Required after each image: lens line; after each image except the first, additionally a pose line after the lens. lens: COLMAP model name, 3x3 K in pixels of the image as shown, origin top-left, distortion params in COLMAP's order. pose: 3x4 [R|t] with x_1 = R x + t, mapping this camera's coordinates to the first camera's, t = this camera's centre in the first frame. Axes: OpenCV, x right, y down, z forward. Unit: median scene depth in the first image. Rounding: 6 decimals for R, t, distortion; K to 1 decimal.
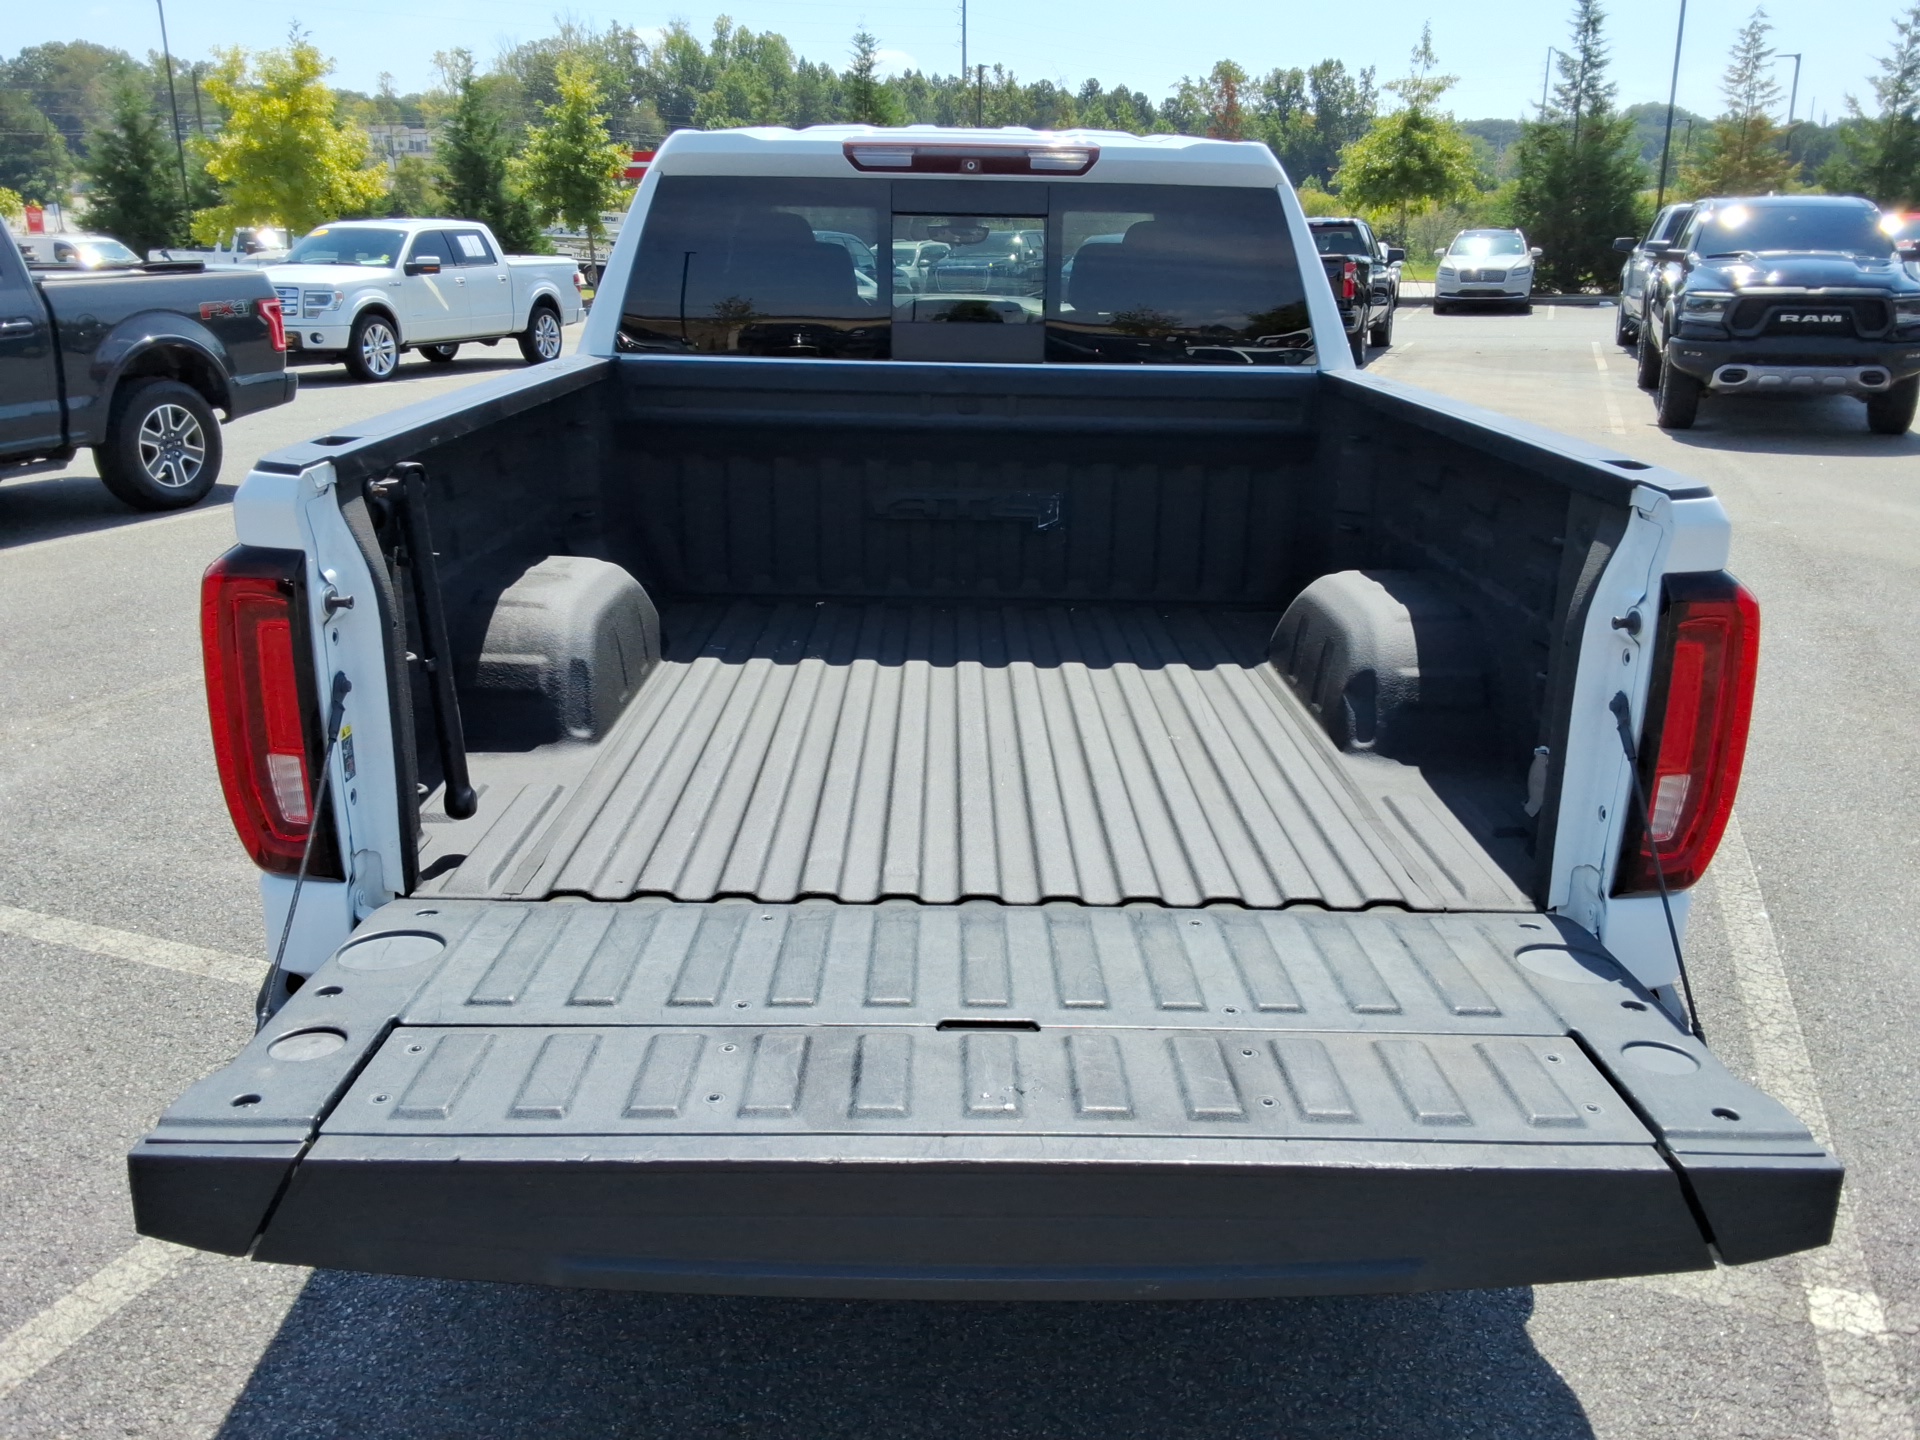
lens RADIAL K [[1539.0, 0, 982.3], [0, 1539.0, 722.3], [0, 0, 1]] dist [0.095121, -0.147258]
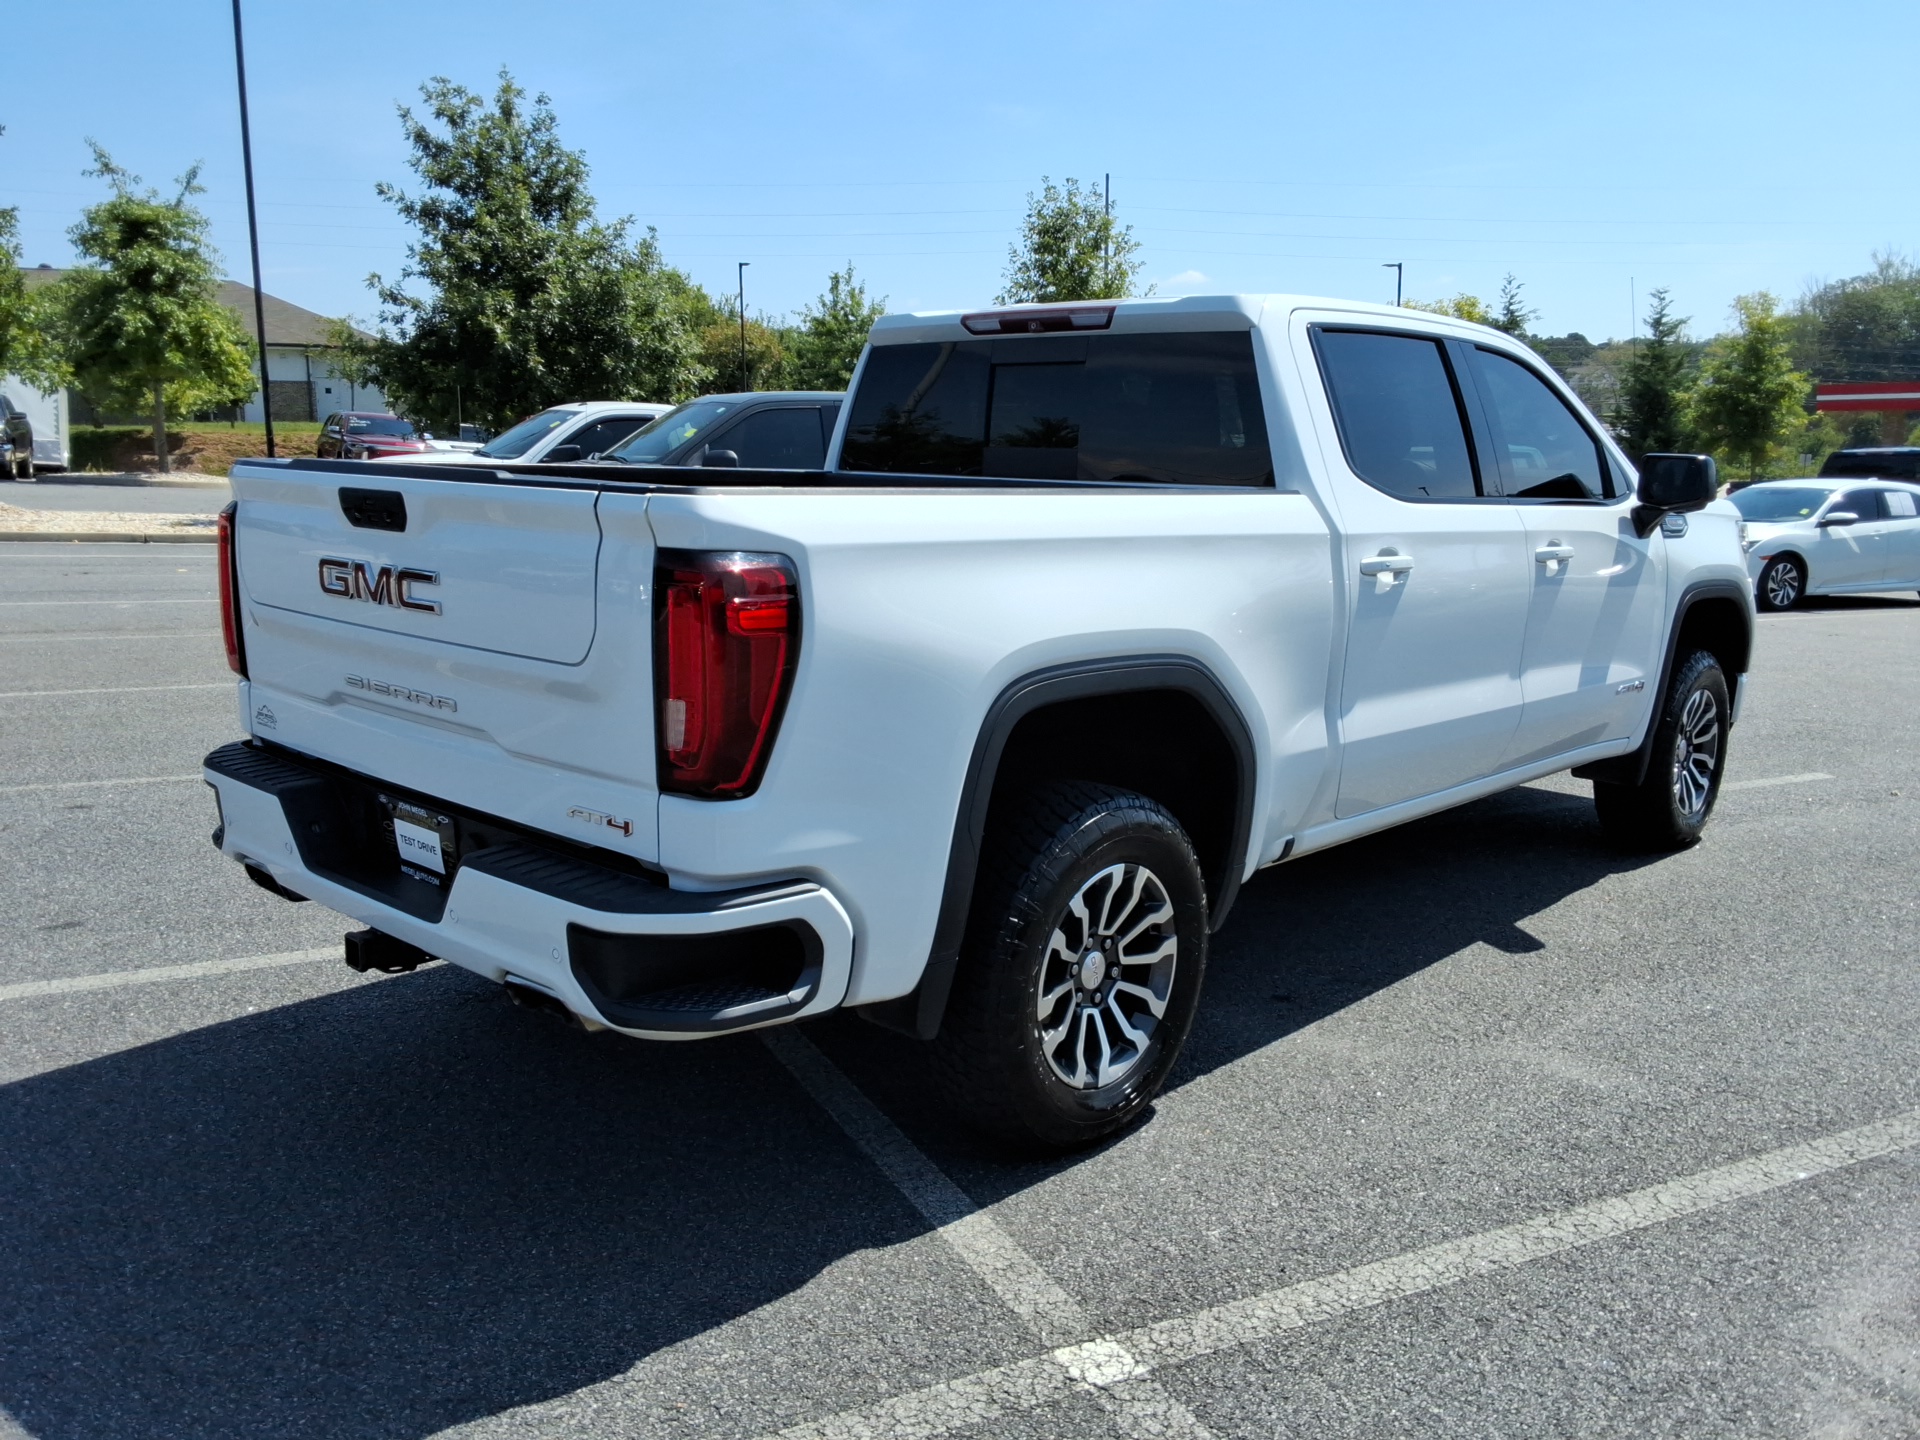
lens RADIAL K [[1539.0, 0, 965.8], [0, 1539.0, 711.8], [0, 0, 1]] dist [0.095121, -0.147258]
pose [[0.725880, 0.115261, -0.678095, 0.228496], [-0.215479, 0.974340, -0.065048, 0.011406], [0.653197, 0.193332, 0.732090, 0.027550]]
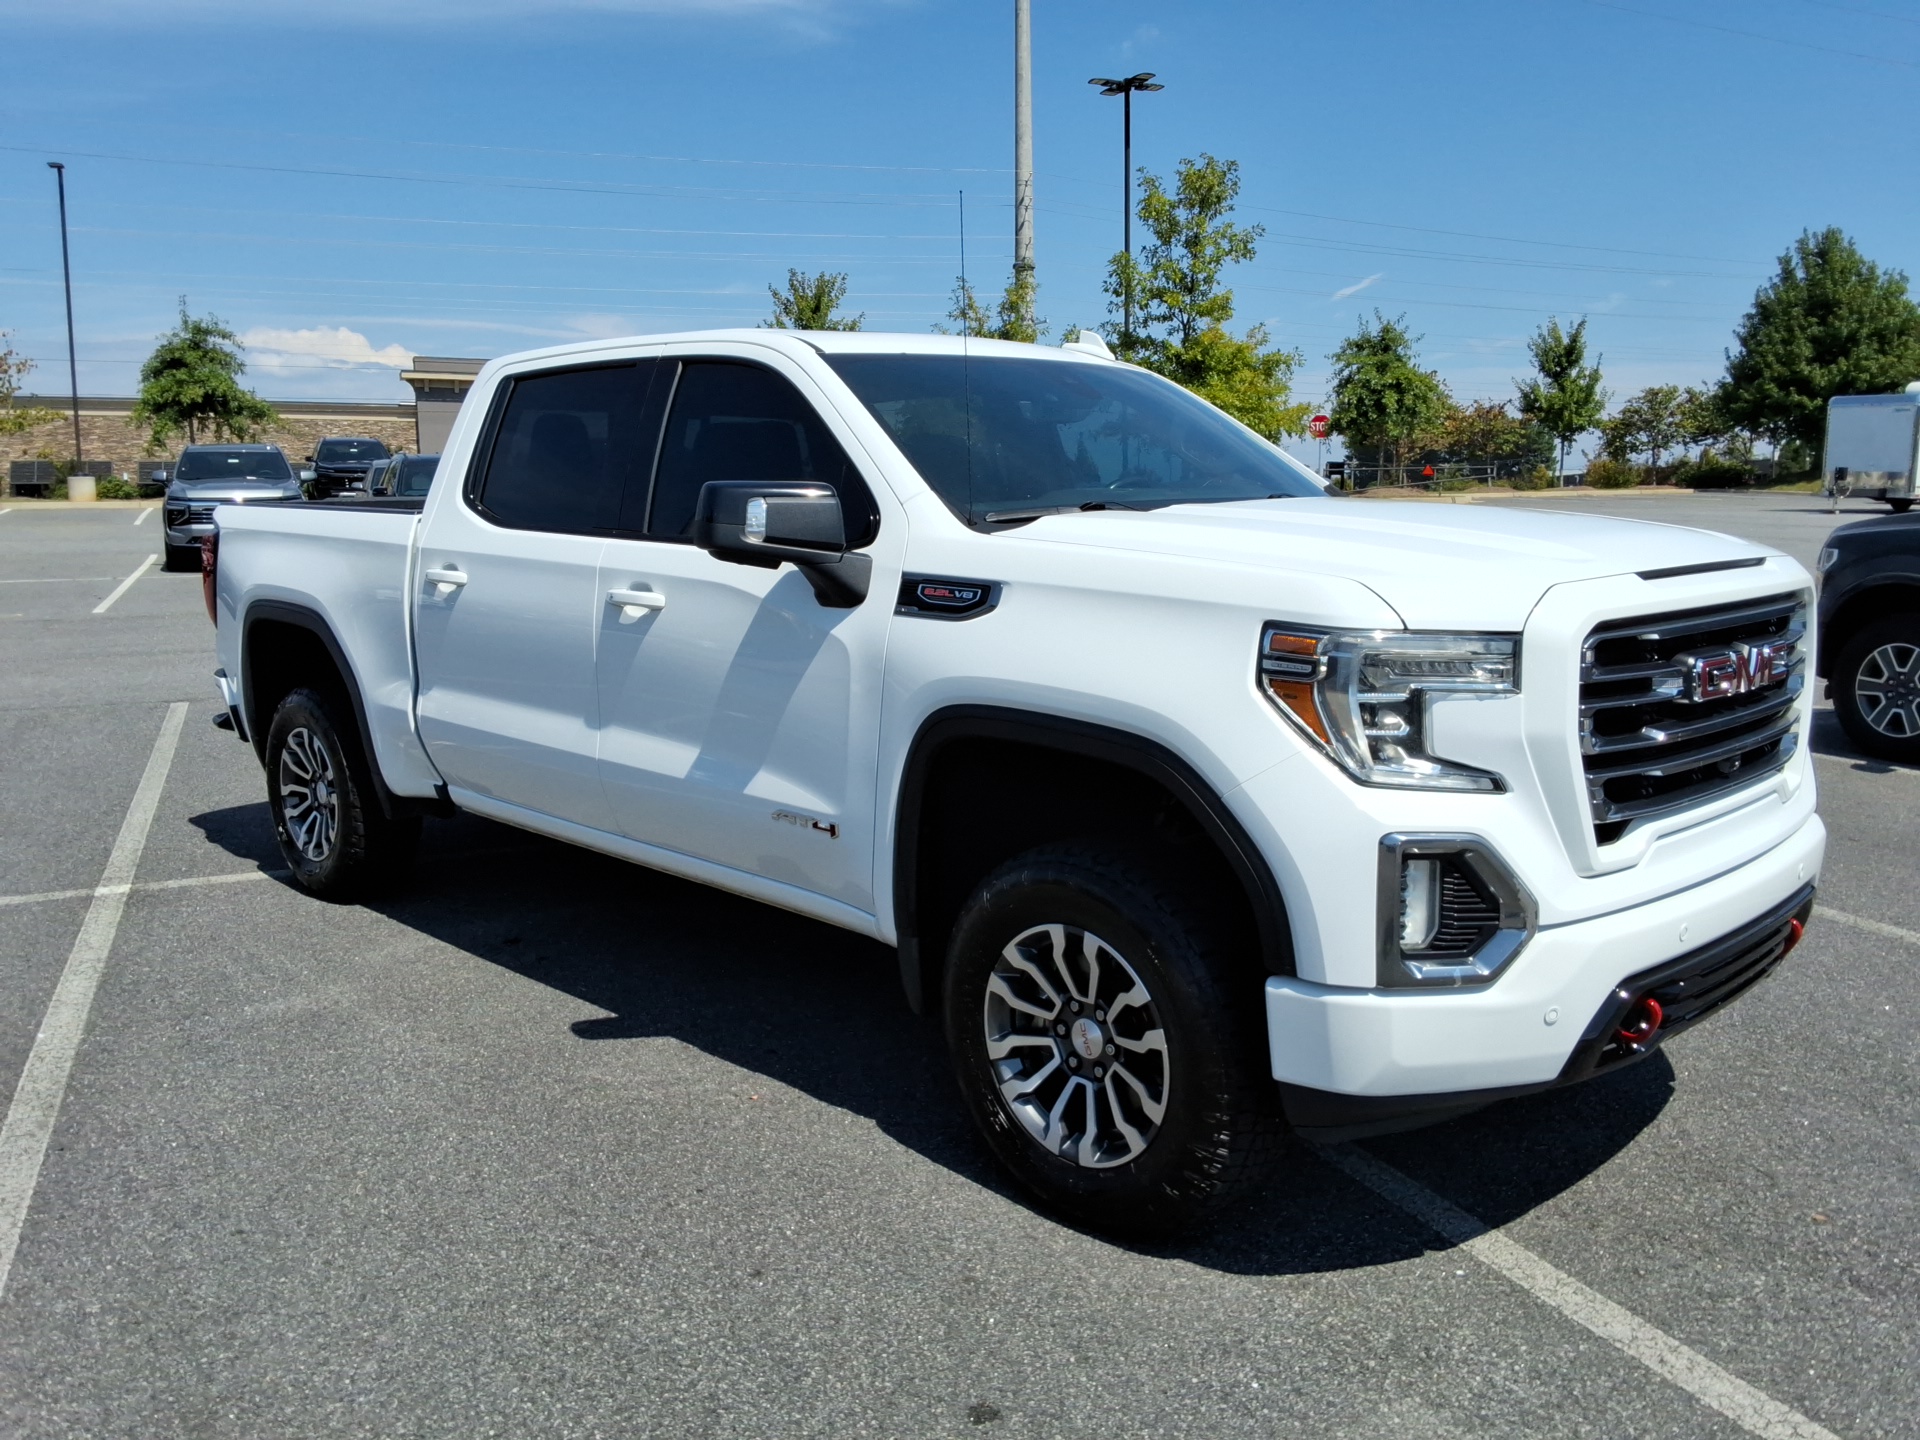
lens RADIAL K [[1539.0, 0, 963.8], [0, 1539.0, 710.8], [0, 0, 1]] dist [0.095121, -0.147258]
pose [[-0.722004, 0.091111, -0.685863, 0.243661], [-0.211021, 0.915064, 0.343699, -0.182957], [0.658923, 0.392884, -0.641453, 0.644118]]
